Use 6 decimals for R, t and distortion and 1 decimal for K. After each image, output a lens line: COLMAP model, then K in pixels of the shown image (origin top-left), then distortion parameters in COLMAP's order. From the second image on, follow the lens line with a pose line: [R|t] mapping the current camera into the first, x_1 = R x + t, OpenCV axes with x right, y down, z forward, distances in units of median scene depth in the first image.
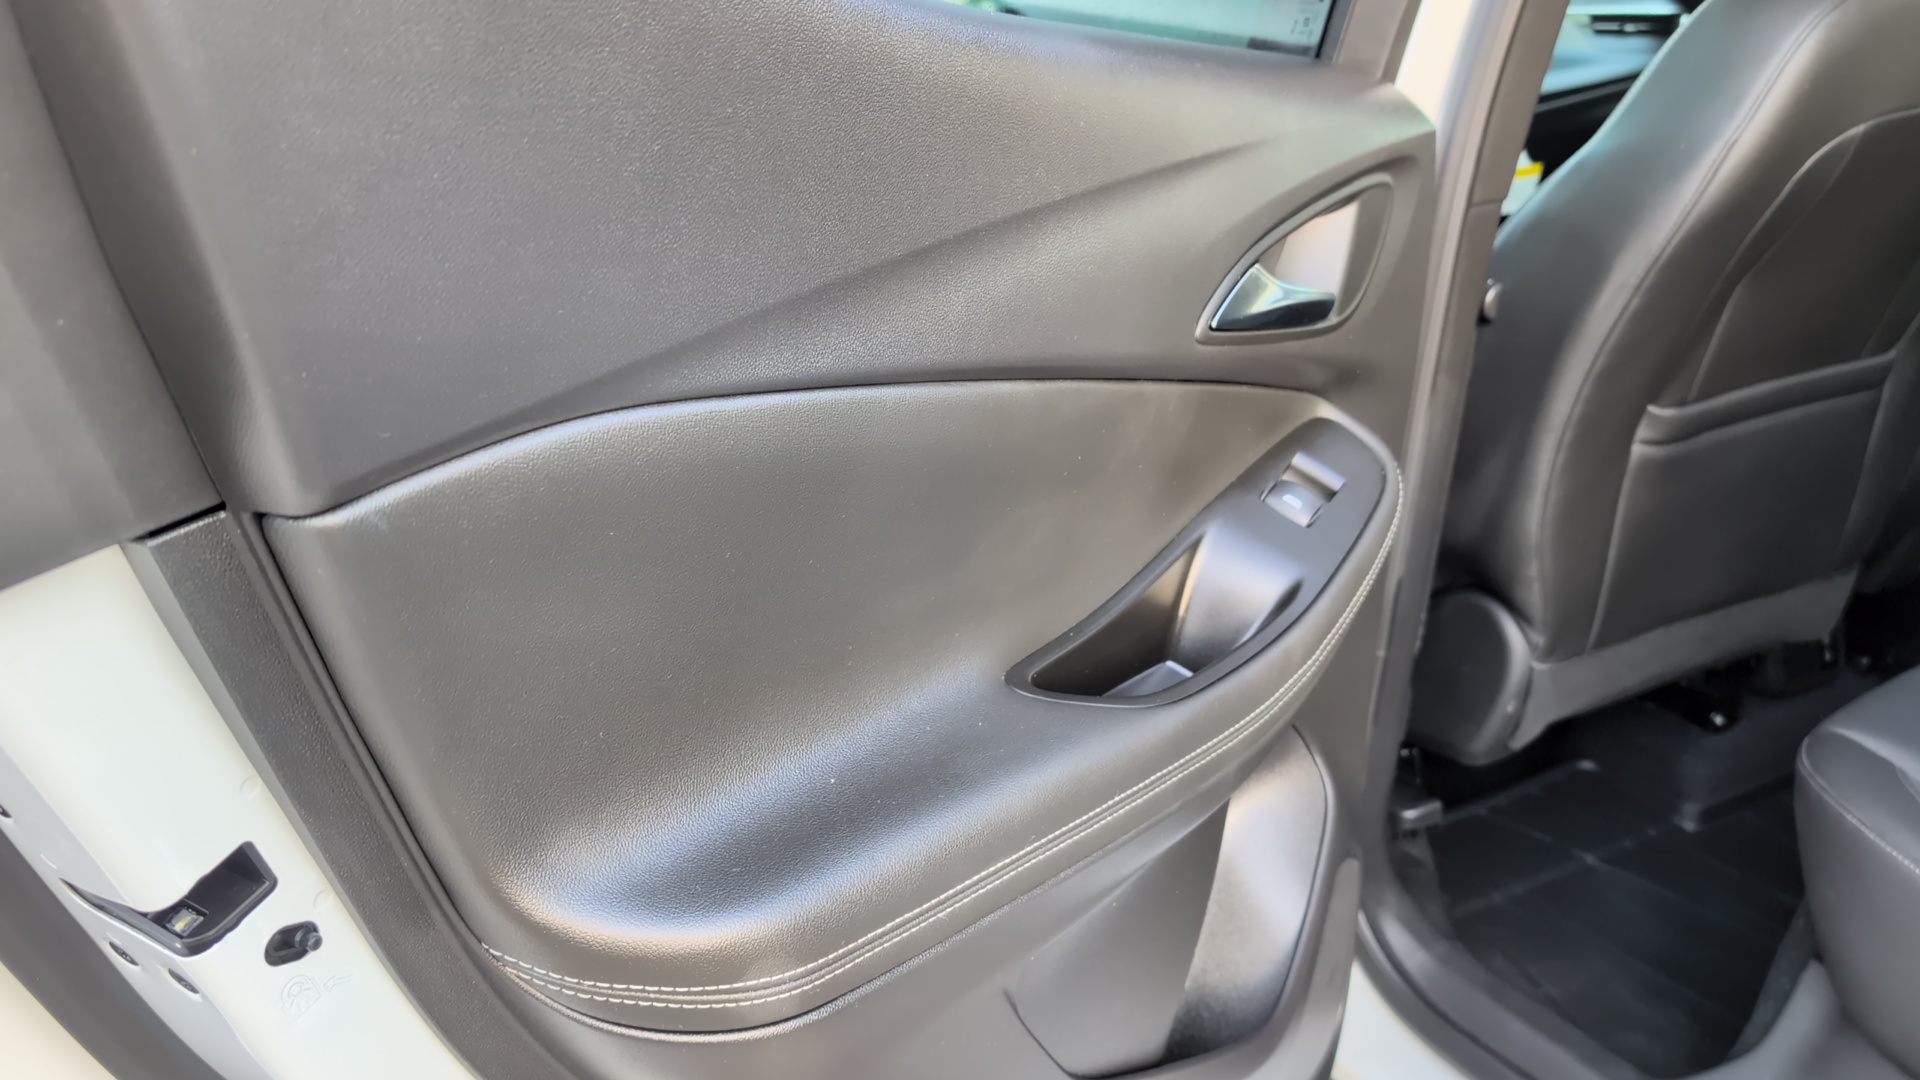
lens RADIAL K [[1609.3, 0, 964.7], [0, 1609.3, 547.8], [0, 0, 1]] dist [0.028709, -0.039407]
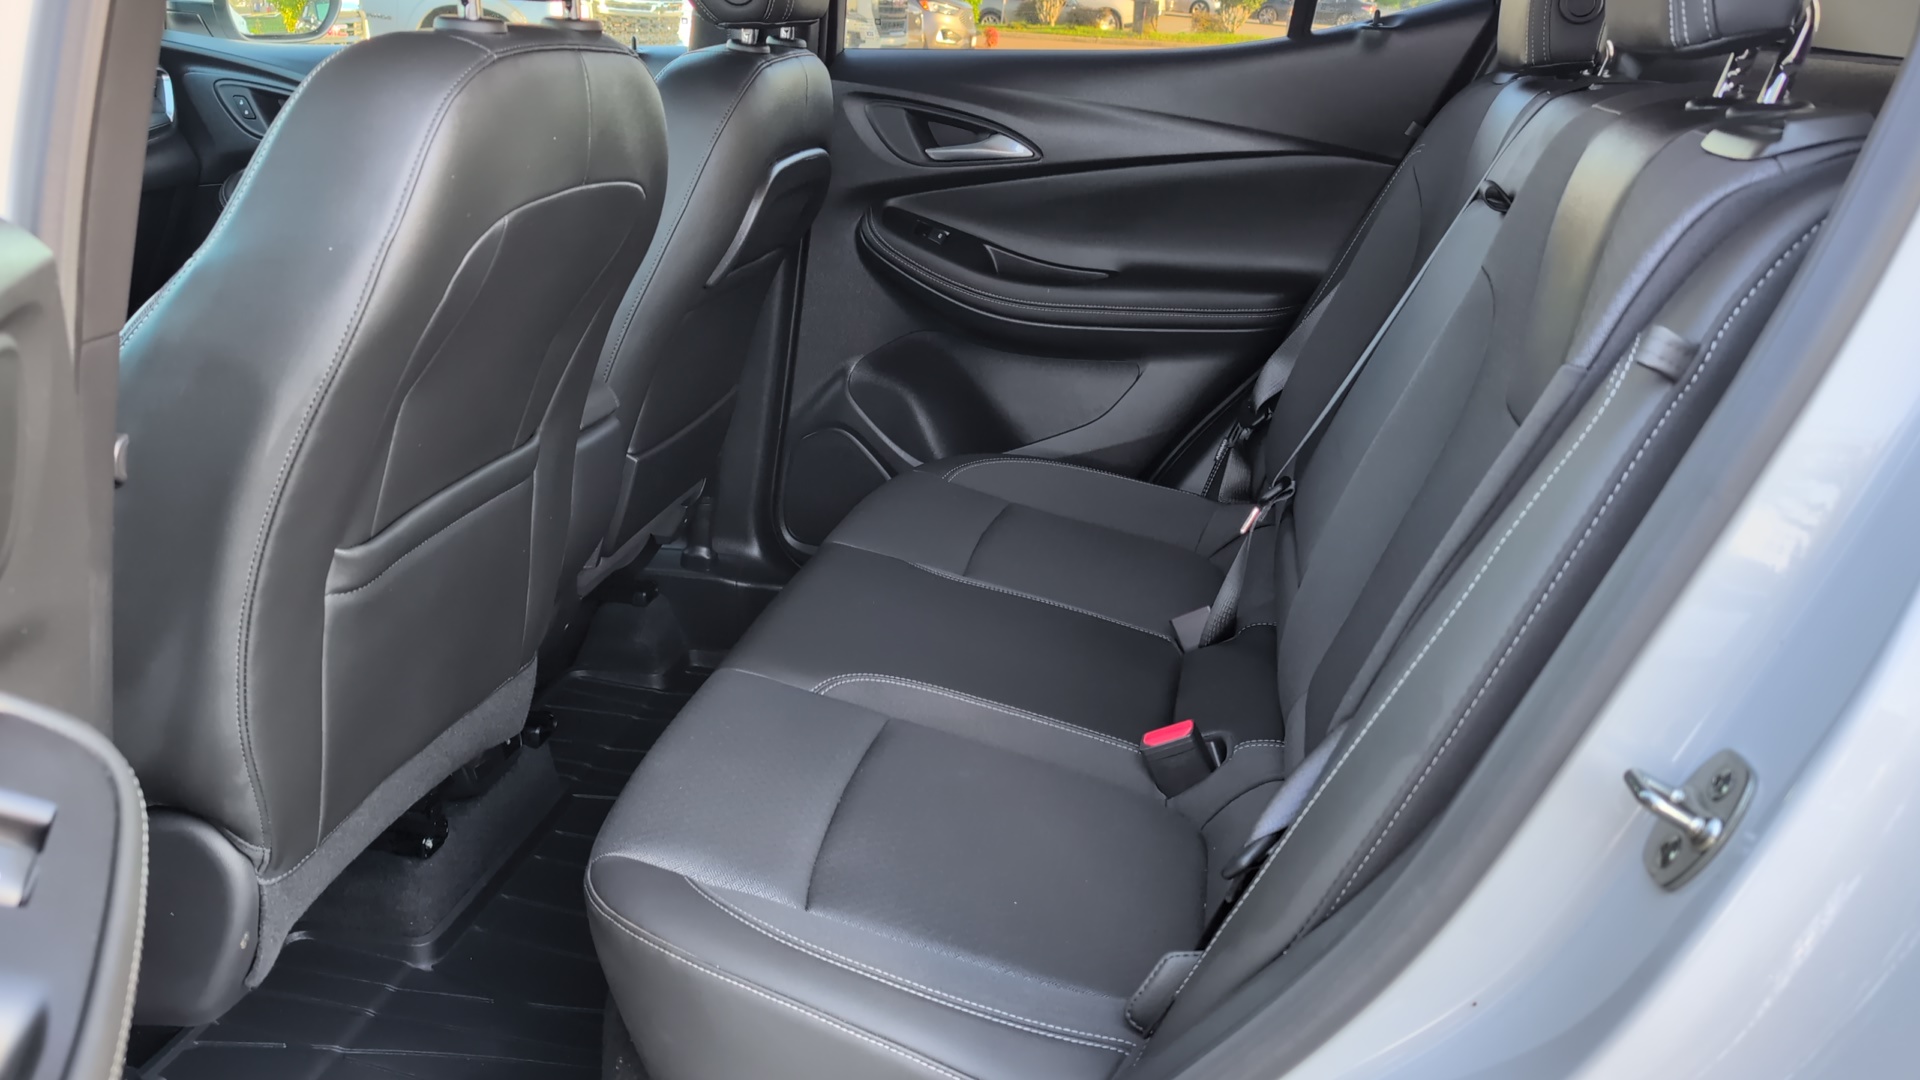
lens RADIAL K [[1609.3, 0, 964.7], [0, 1609.3, 547.8], [0, 0, 1]] dist [0.028709, -0.039407]
pose [[0.630602, -0.191919, 0.752003, 0.000053], [0.213928, 0.974389, 0.069283, -0.075223], [-0.746040, 0.117184, 0.655509, 0.203282]]
